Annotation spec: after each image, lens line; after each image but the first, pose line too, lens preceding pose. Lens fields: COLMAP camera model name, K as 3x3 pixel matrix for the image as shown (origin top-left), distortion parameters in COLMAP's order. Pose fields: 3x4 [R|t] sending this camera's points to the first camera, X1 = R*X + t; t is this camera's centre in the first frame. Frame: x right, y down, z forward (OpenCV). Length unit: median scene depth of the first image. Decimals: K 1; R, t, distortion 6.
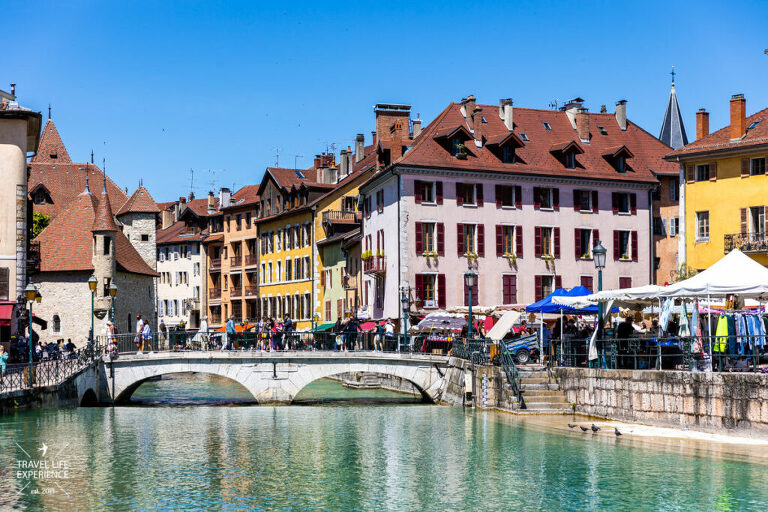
lens RADIAL K [[1684.7, 0, 384.3], [0, 1684.7, 257.6], [0, 0, 1]] dist [0.106170, 0.000000]
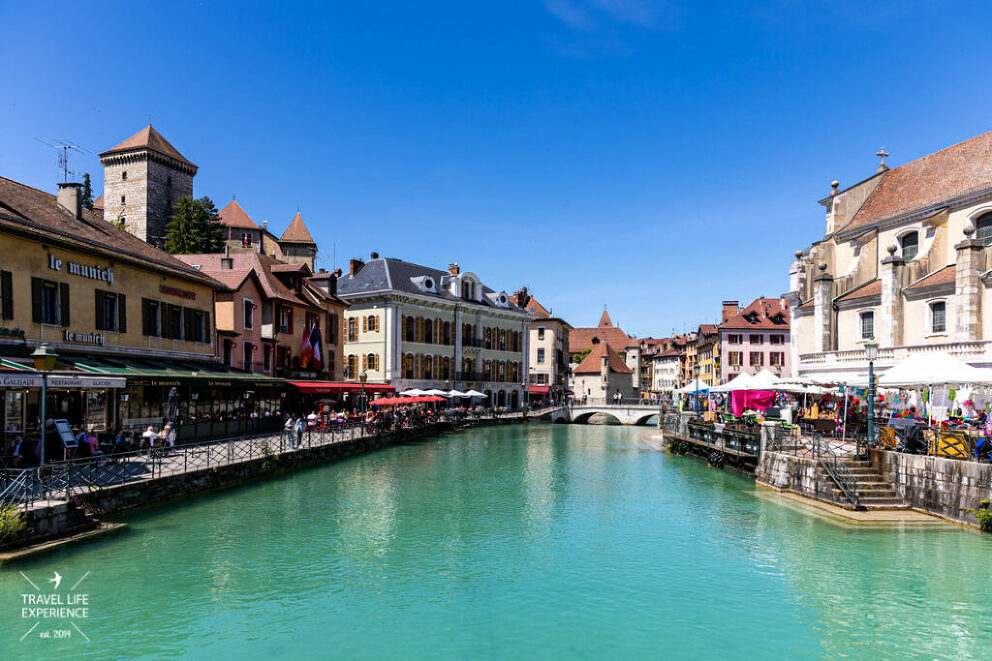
lens RADIAL K [[2176.1, 0, 496.2], [0, 2176.1, 330.0], [0, 0, 1]] dist [0.106170, 0.000000]
pose [[0.771685, 0.006906, -0.635968, 1.698697], [0.022677, 0.999006, 0.038365, -0.174834], [0.635601, -0.044028, 0.770762, -1.564758]]
